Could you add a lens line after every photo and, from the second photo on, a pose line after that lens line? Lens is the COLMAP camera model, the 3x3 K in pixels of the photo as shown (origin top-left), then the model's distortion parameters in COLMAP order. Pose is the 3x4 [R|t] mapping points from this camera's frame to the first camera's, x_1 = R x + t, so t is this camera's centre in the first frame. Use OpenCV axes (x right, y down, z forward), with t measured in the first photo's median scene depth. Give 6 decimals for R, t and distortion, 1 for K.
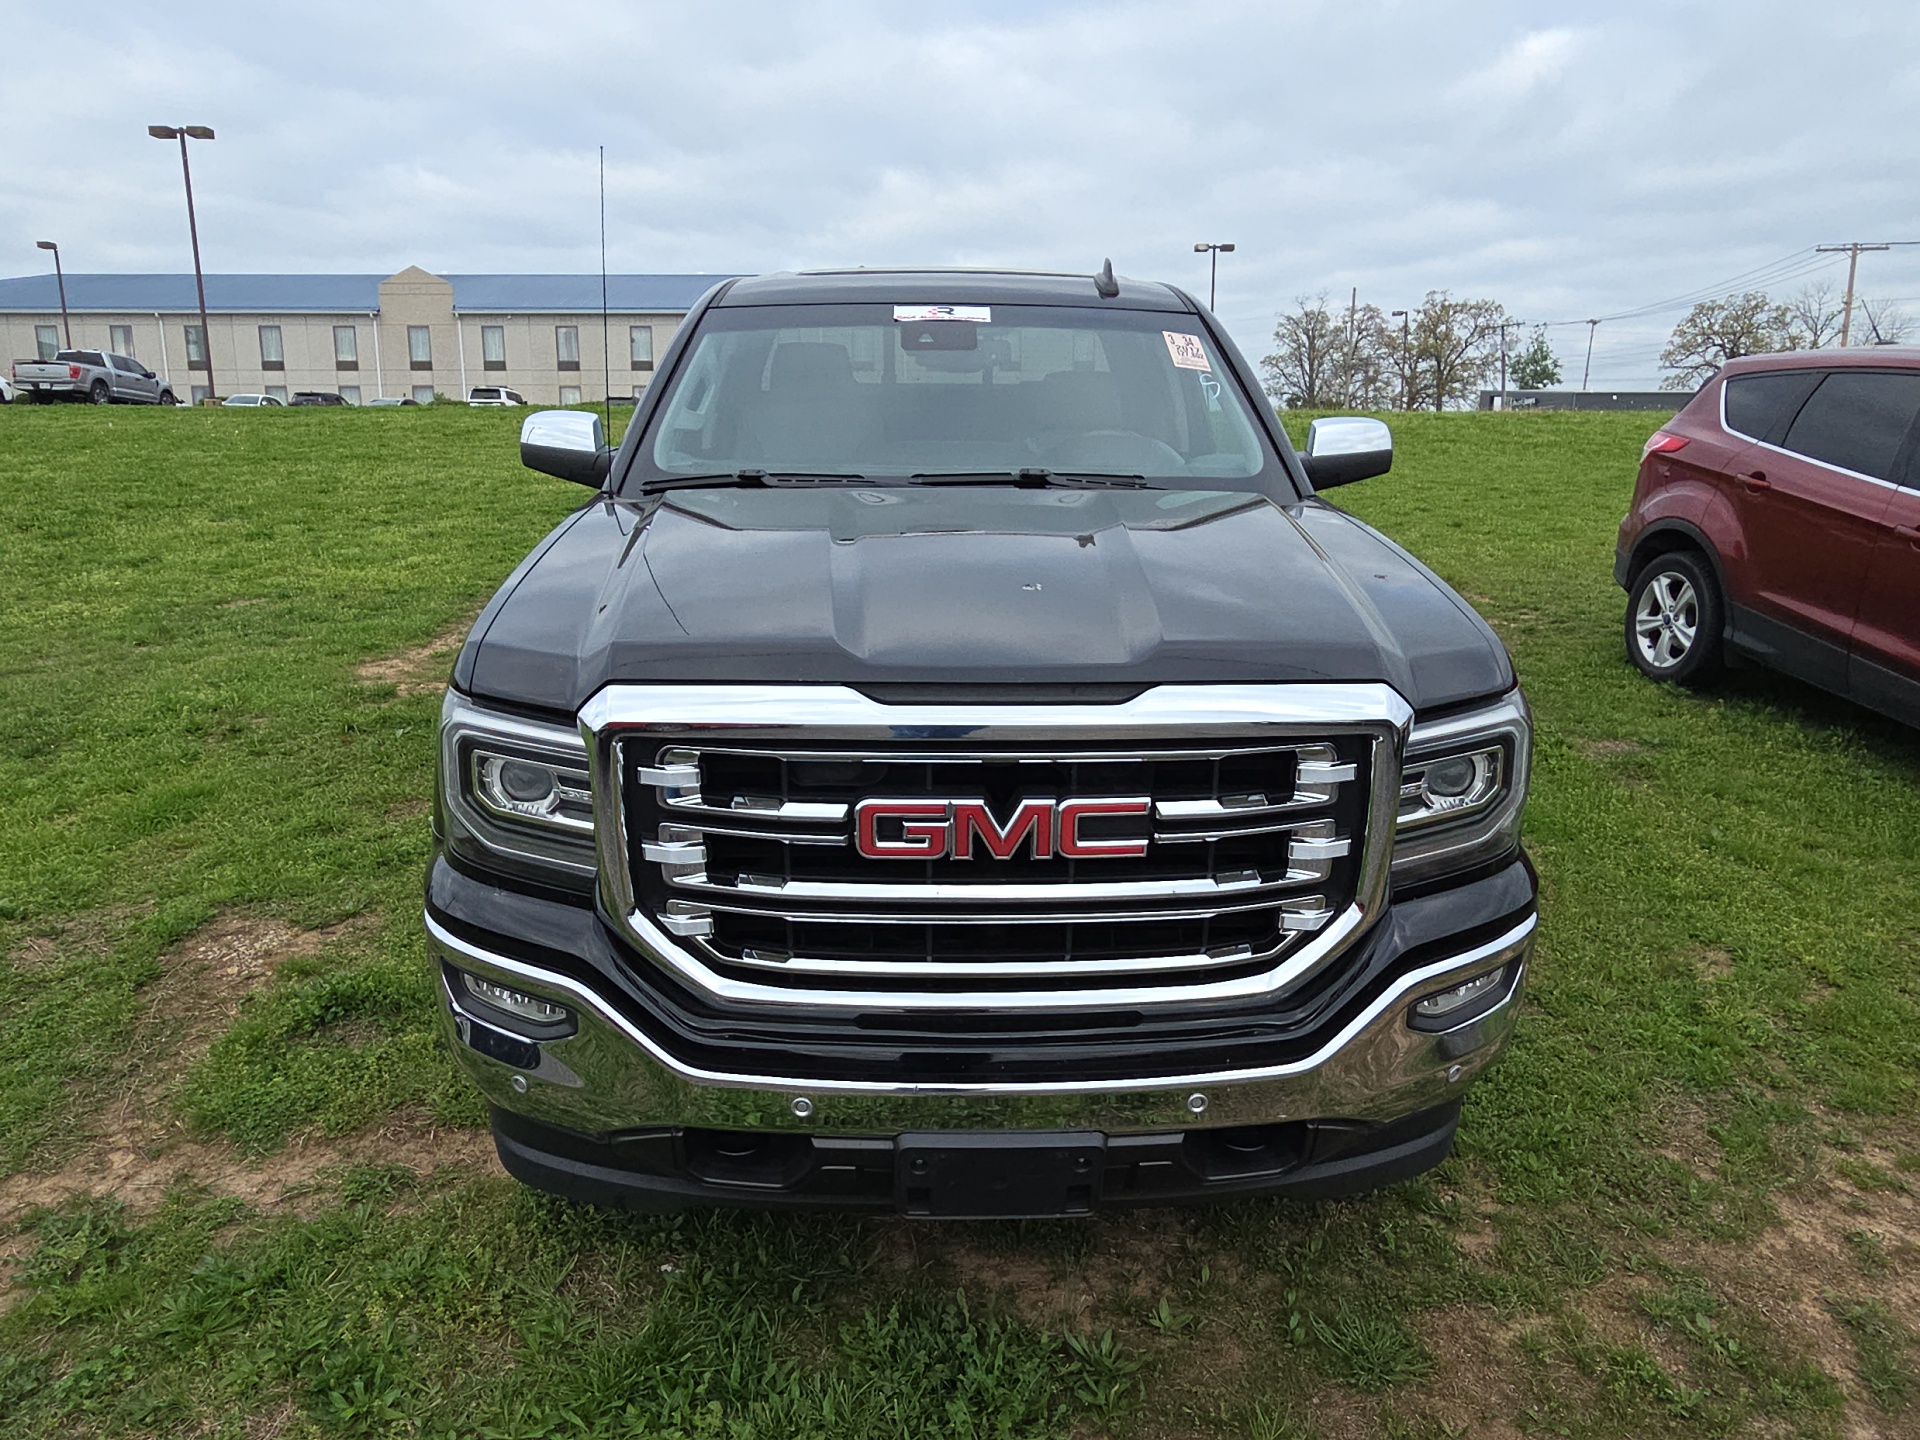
lens RADIAL K [[1261.5, 0, 962.8], [0, 1261.5, 728.0], [0, 0, 1]] dist [0.005229, -0.000070]
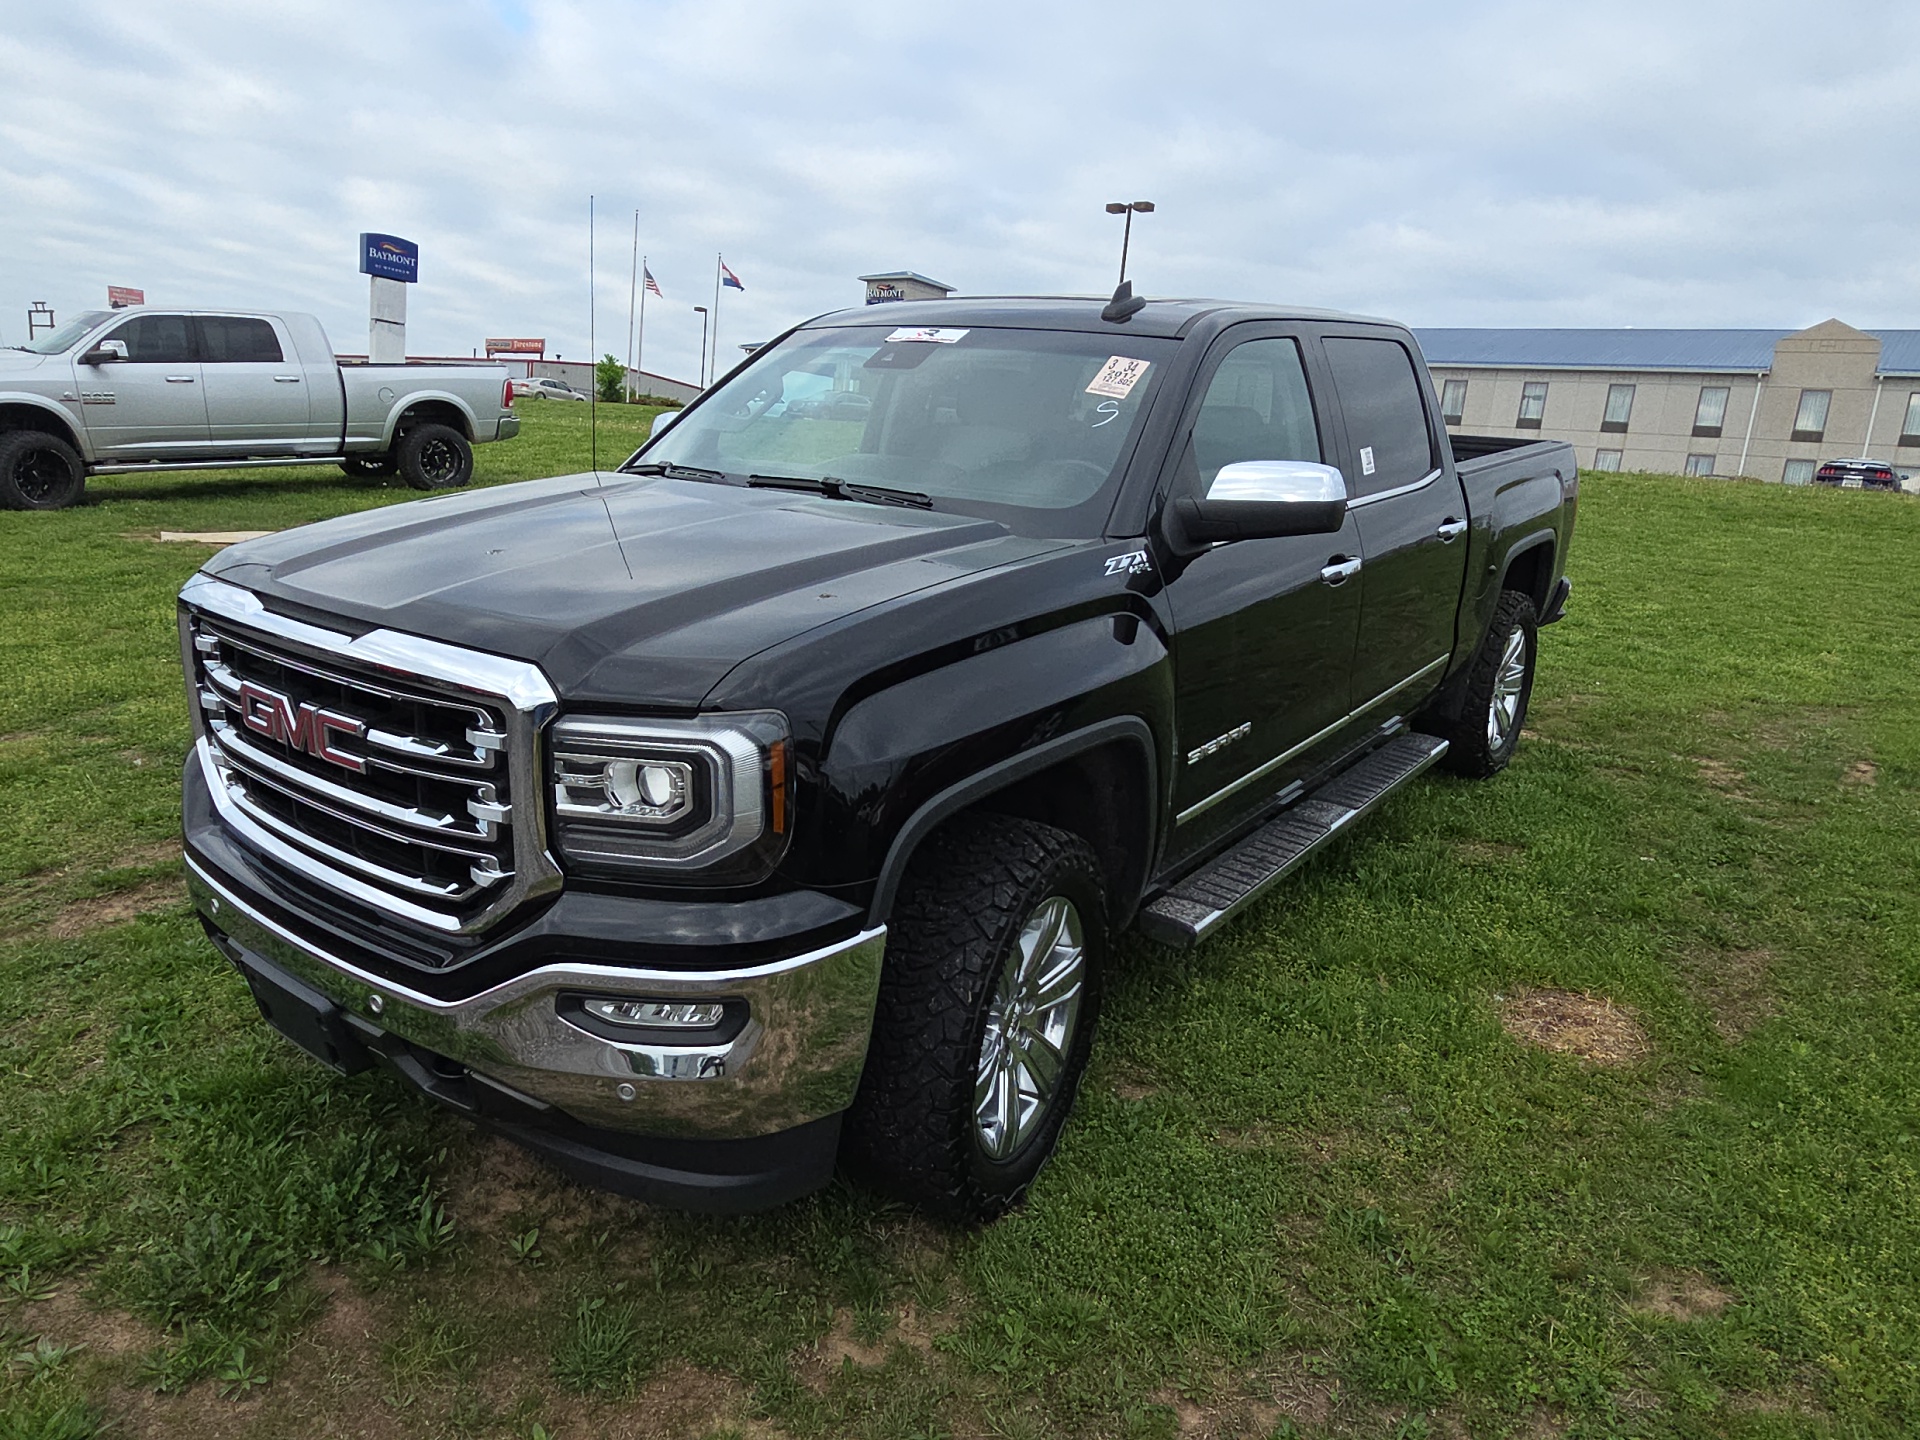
lens RADIAL K [[1261.5, 0, 926.1], [0, 1261.5, 754.8], [0, 0, 1]] dist [0.005229, -0.000070]
pose [[0.755405, 0.206668, -0.621814, 0.879832], [-0.218855, 0.974040, 0.057862, -0.067428], [0.617630, 0.092378, 0.781025, 0.283883]]
